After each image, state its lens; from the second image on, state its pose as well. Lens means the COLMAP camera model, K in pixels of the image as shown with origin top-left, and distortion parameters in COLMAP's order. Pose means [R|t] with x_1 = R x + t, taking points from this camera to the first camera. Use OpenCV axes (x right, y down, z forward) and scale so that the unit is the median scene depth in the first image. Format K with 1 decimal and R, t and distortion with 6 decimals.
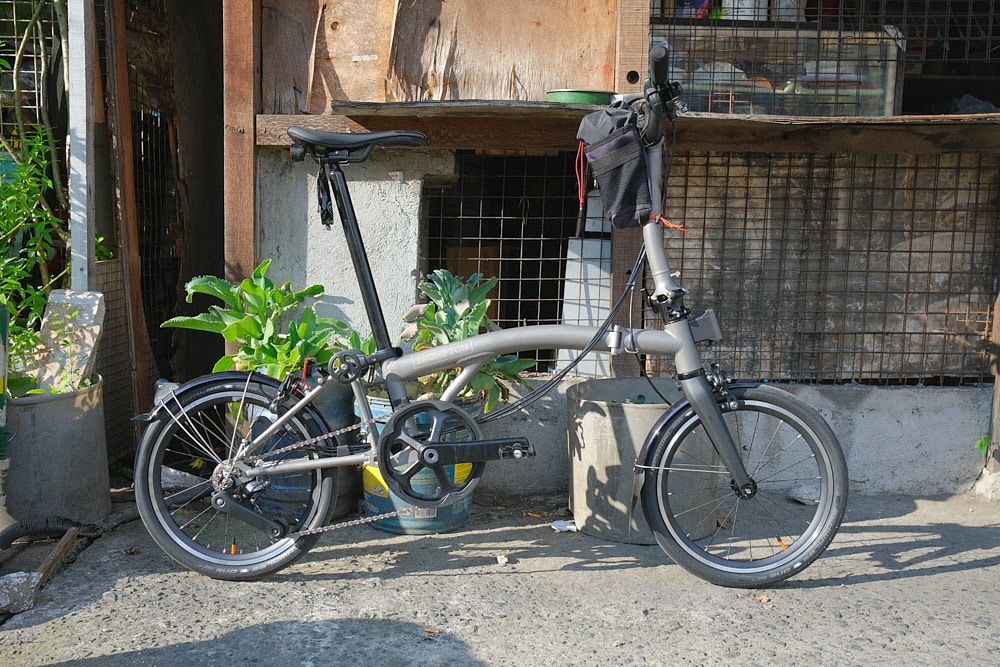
lens RADIAL K [[1006.6, 0, 499.2], [0, 1006.6, 327.2], [0, 0, 1]] dist [-0.011690, 0.000000]
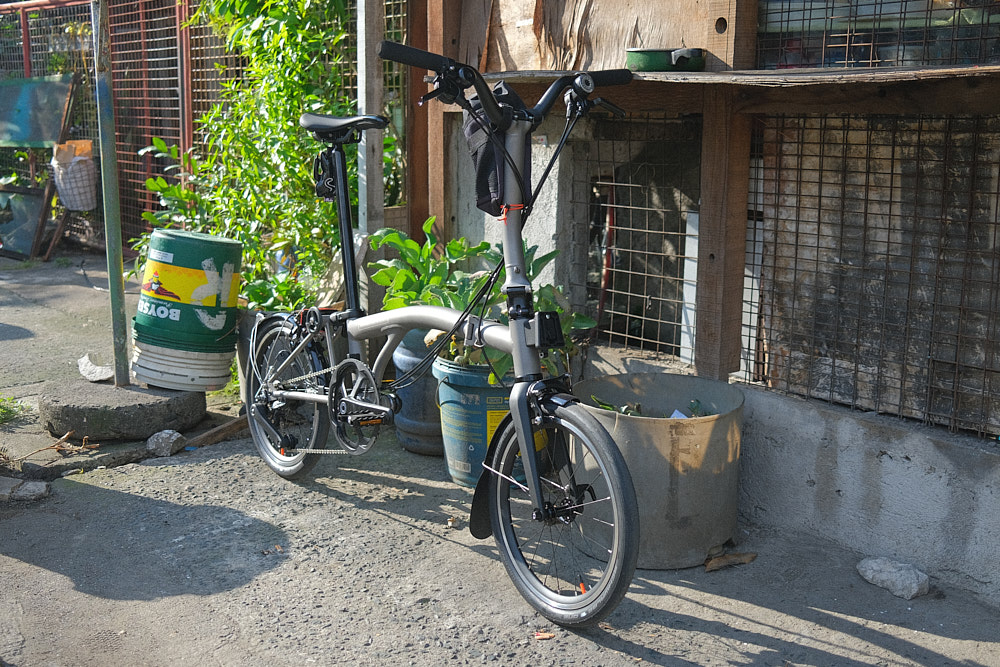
lens RADIAL K [[1085.4, 0, 500.5], [0, 1085.4, 339.7], [0, 0, 1]] dist [-0.011961, 0.000000]
pose [[0.636630, 0.149782, -0.756483, 0.707881], [-0.074663, 0.988320, 0.132852, -0.092036], [0.767546, -0.028097, 0.640377, 0.262049]]
